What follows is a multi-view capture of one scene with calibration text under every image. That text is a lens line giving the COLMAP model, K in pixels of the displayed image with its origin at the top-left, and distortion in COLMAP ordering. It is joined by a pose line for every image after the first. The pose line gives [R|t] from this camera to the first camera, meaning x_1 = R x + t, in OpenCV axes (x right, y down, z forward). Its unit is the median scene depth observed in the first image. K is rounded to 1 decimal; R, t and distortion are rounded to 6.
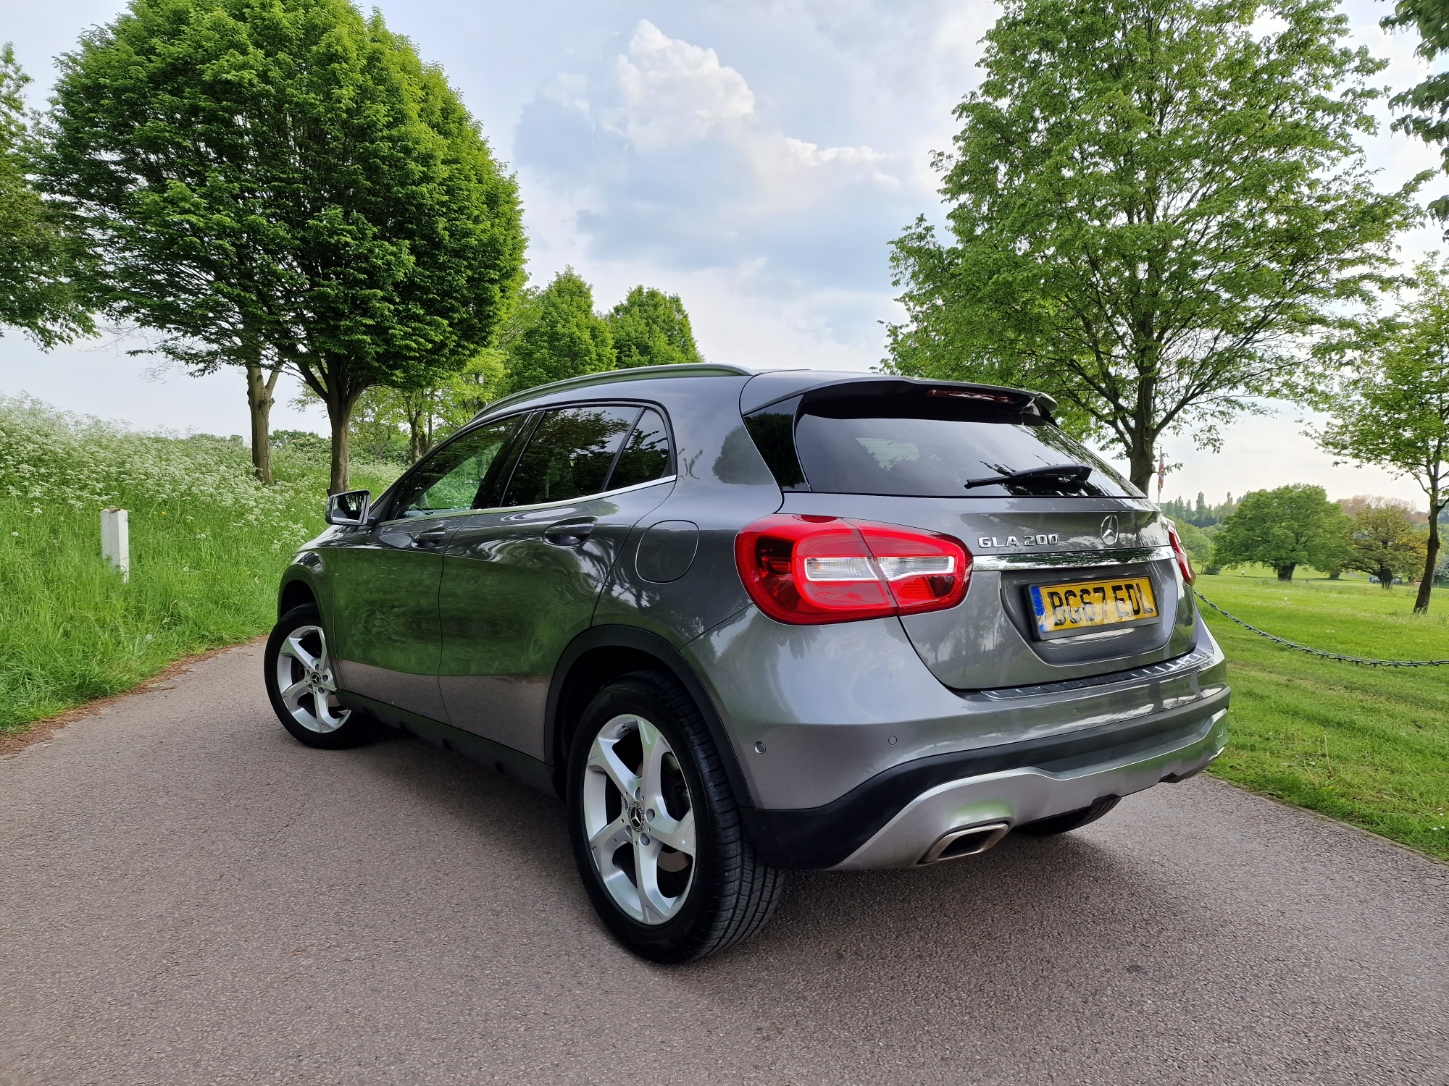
lens RADIAL K [[1013.4, 0, 726.2], [0, 1013.4, 546.8], [0, 0, 1]] dist [0.064831, -0.036057]
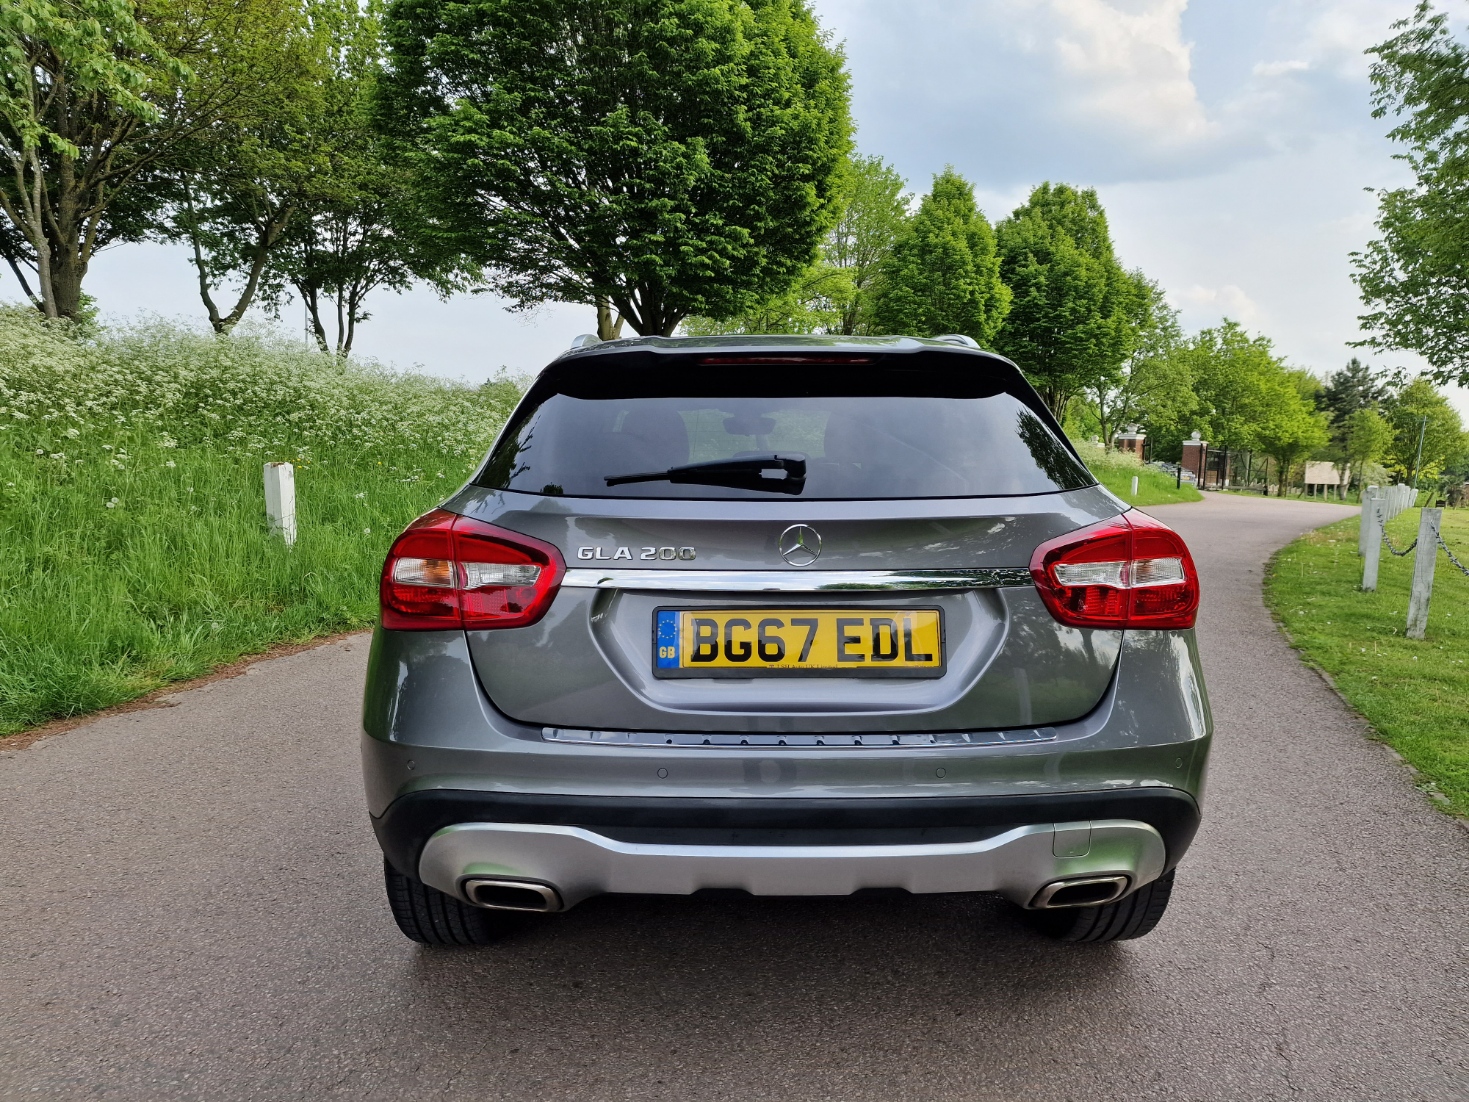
lens RADIAL K [[1027.3, 0, 731.1], [0, 1027.3, 554.7], [0, 0, 1]] dist [0.064831, -0.036057]
pose [[0.920476, 0.035026, -0.389227, 0.056515], [-0.007235, 0.997332, 0.072638, -0.013525], [0.390733, -0.064045, 0.918274, 0.176796]]
